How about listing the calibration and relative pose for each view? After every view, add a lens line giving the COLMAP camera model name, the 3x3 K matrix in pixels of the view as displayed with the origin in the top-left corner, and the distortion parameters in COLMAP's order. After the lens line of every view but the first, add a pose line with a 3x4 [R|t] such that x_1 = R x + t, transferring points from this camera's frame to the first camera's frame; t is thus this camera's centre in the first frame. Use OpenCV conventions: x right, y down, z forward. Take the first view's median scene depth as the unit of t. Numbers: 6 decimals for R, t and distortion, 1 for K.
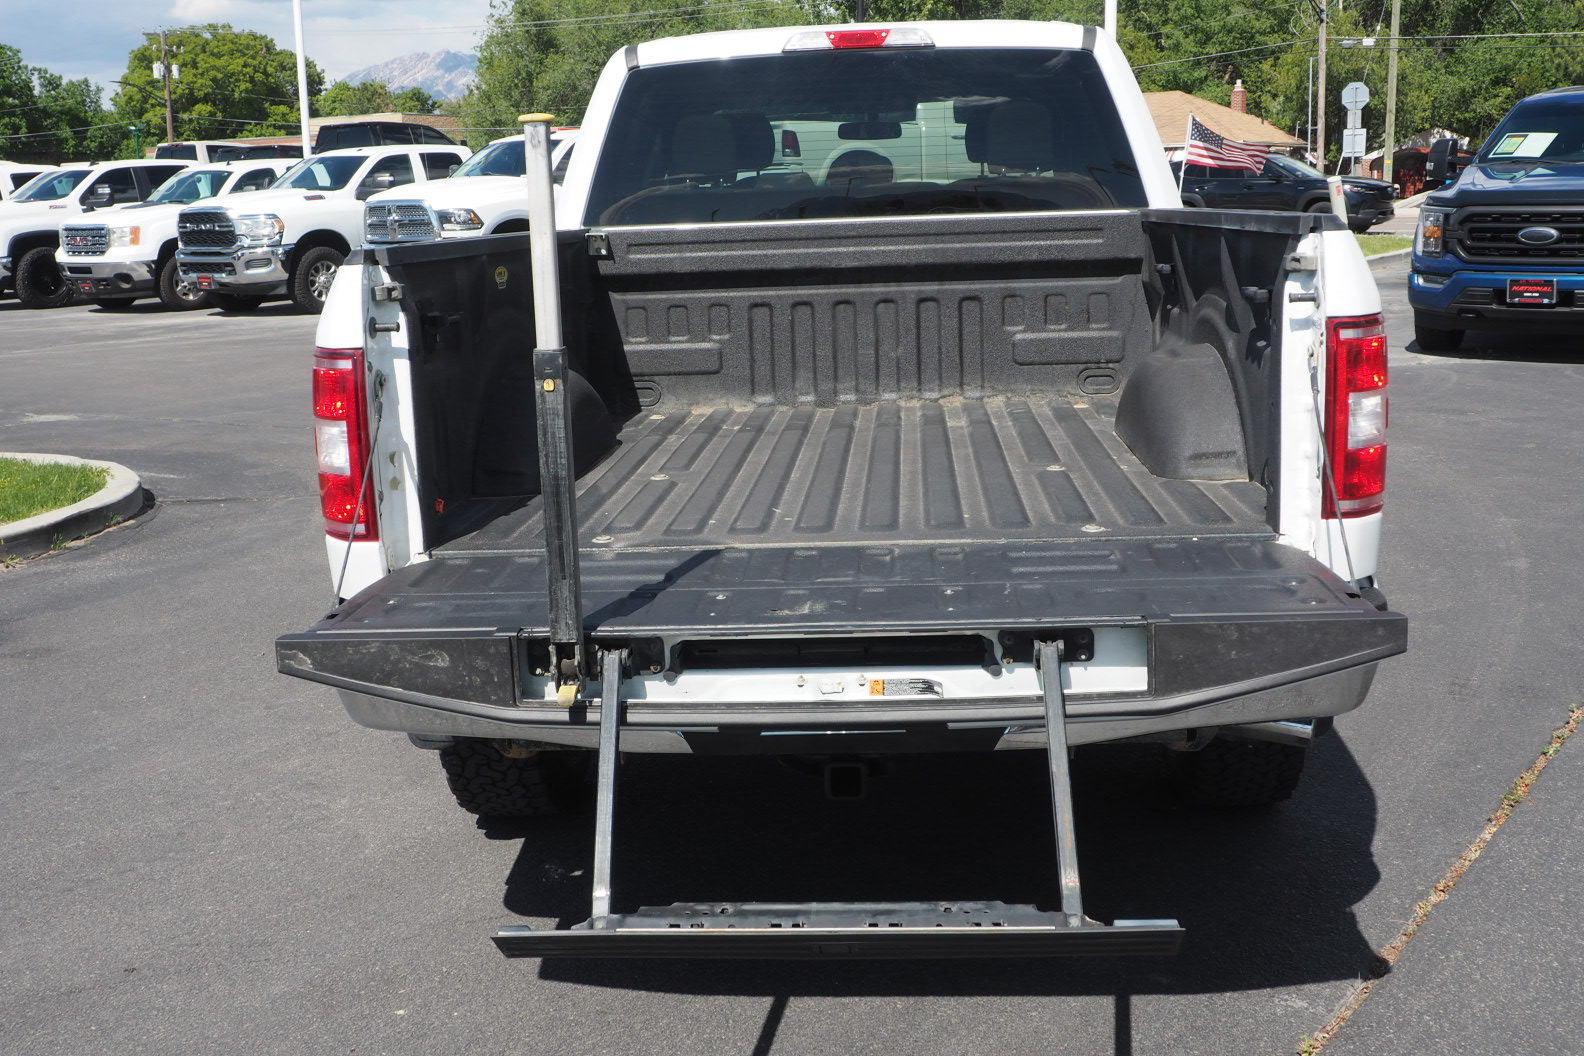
lens RADIAL K [[1694.6, 0, 777.5], [0, 1694.6, 534.5], [0, 0, 1]] dist [-0.000908, 0.000000]
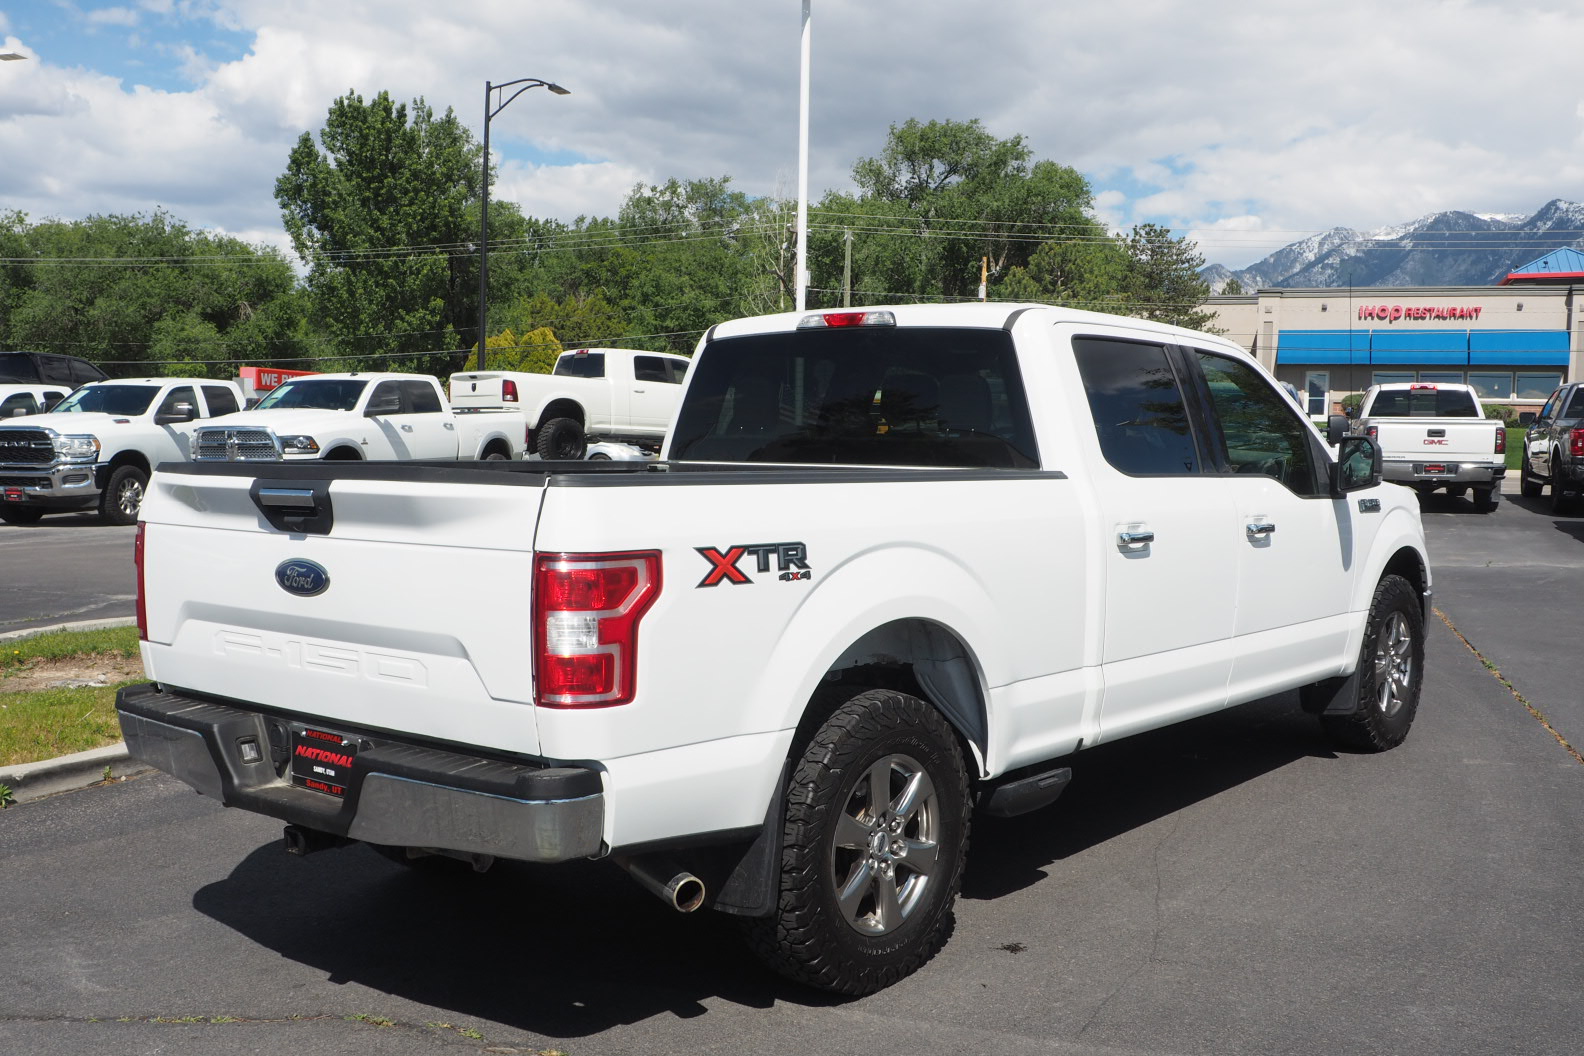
lens RADIAL K [[1608.9, 0, 801.3], [0, 1608.9, 562.7], [0, 0, 1]] dist [-0.023002, 0.000000]
pose [[0.933582, 0.008442, 0.358263, -0.227985], [0.036476, 0.992292, -0.118431, 0.032071], [-0.356502, 0.123633, 0.926078, -0.112198]]
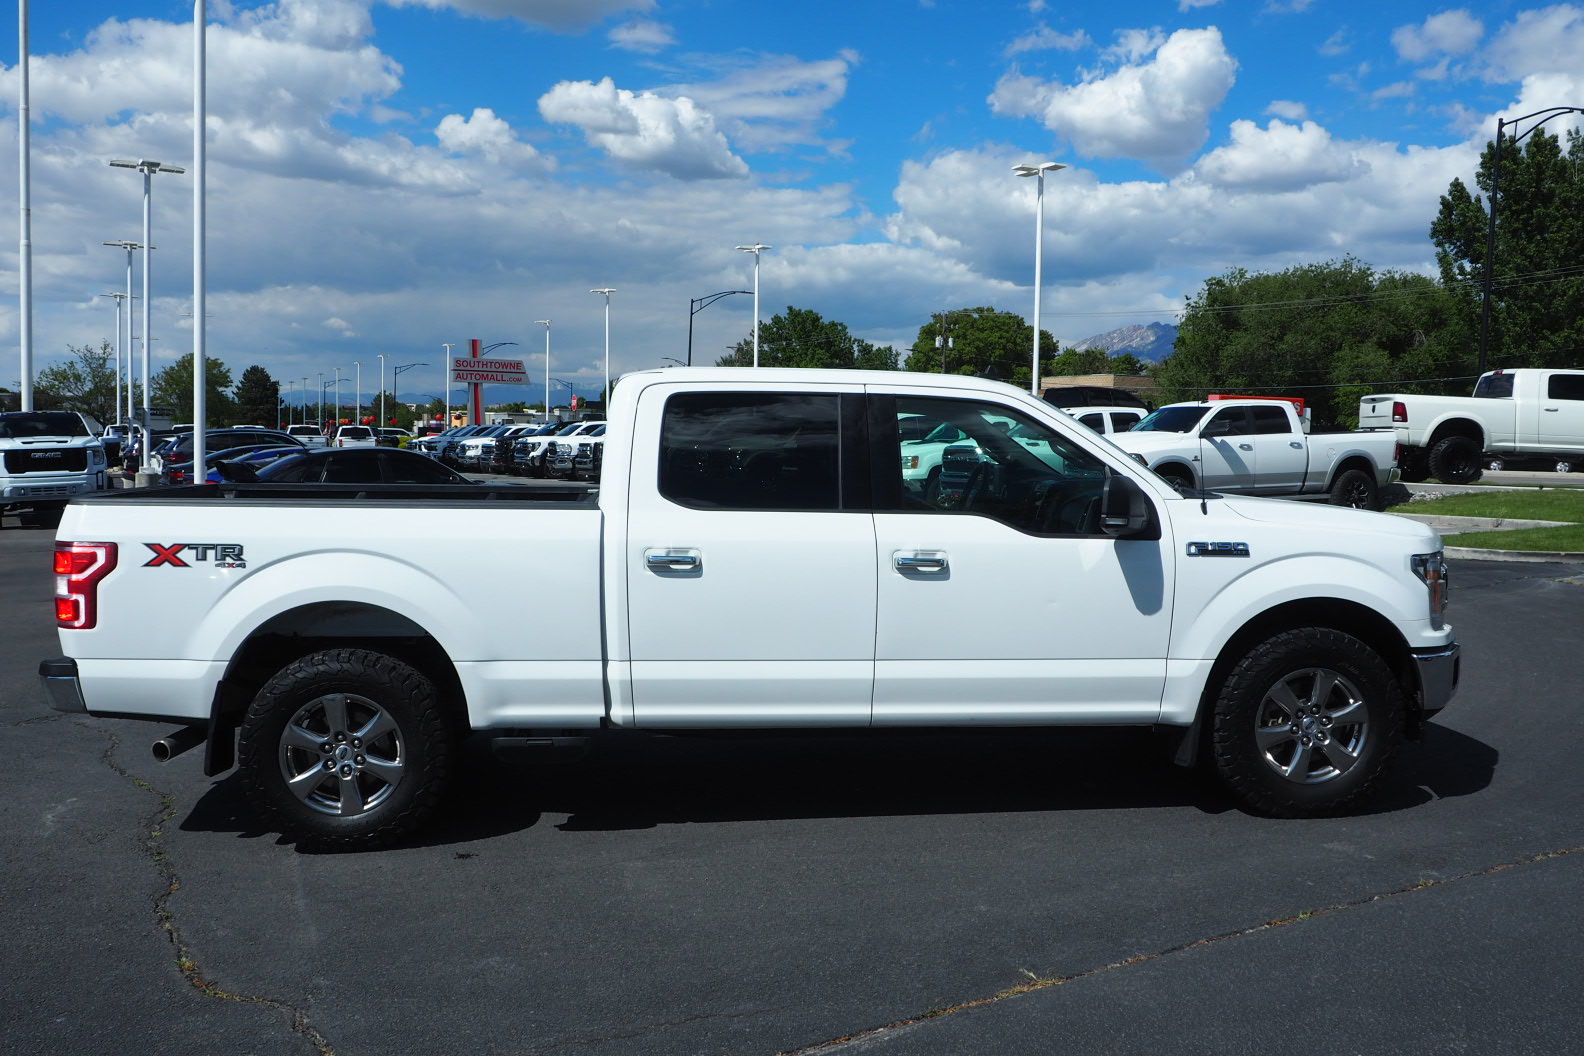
lens RADIAL K [[1366.4, 0, 785.3], [0, 1366.4, 527.2], [0, 0, 1]] dist [-0.035015, 0.020857]
pose [[0.900624, 0.062404, -0.430096, 0.040534], [-0.117550, 0.987728, -0.102836, 0.018127], [0.418401, 0.143174, 0.896907, -0.121698]]
